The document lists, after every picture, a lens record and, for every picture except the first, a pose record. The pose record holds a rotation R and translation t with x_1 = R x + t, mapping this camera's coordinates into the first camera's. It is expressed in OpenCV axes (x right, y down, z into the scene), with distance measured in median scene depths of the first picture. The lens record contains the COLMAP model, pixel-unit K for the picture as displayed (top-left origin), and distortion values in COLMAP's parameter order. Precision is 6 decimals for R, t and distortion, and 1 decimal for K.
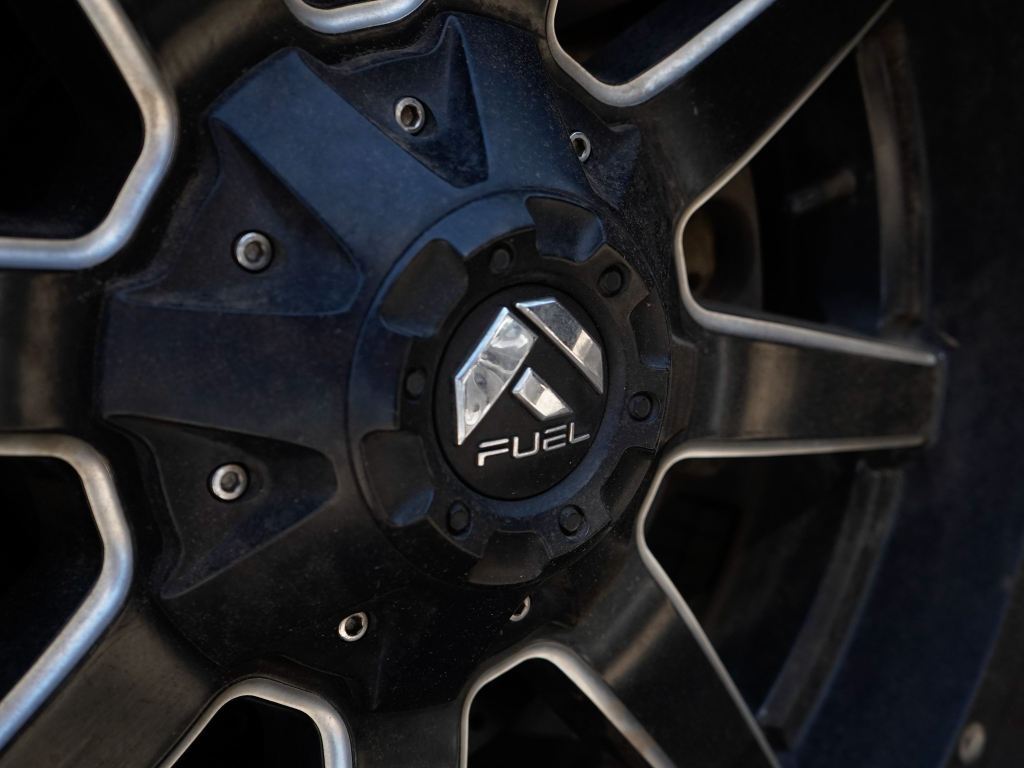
lens RADIAL K [[955.8, 0, 512.0], [0, 955.8, 384.0], [0, 0, 1]] dist [-0.177820, -0.000492]
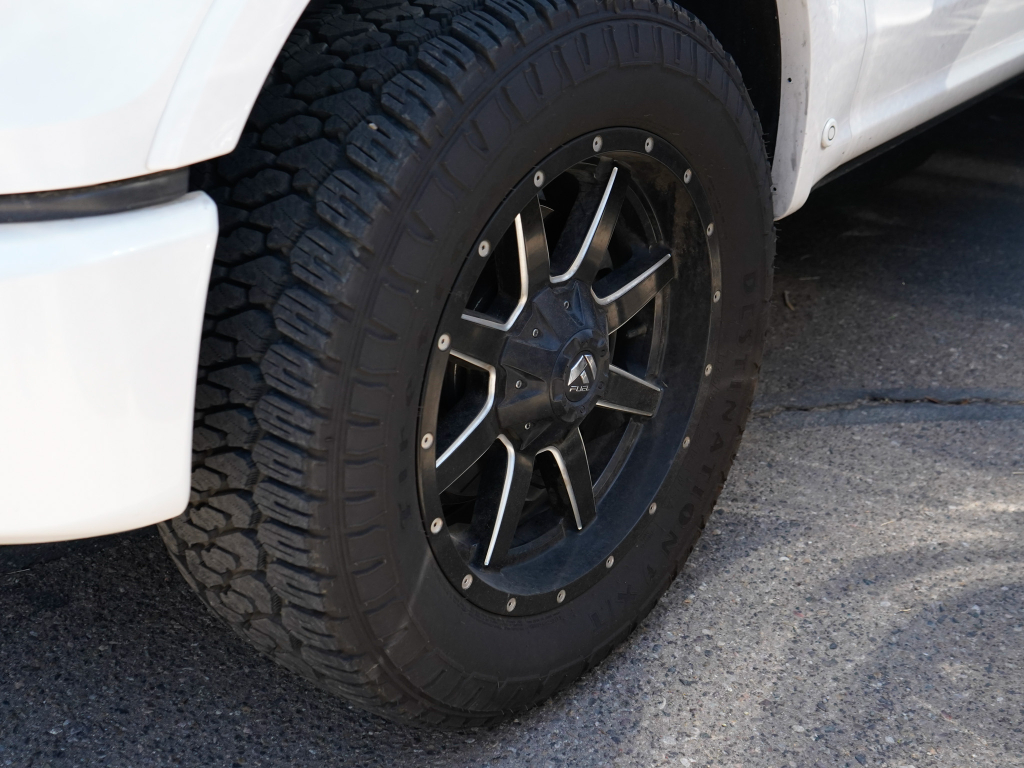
lens RADIAL K [[955.8, 0, 512.0], [0, 955.8, 384.0], [0, 0, 1]] dist [-0.177820, -0.000492]
pose [[0.923507, 0.181184, 0.338094, -1.319067], [-0.177715, 0.983208, -0.041469, 0.211009], [-0.339930, -0.021788, 0.940198, -2.243579]]
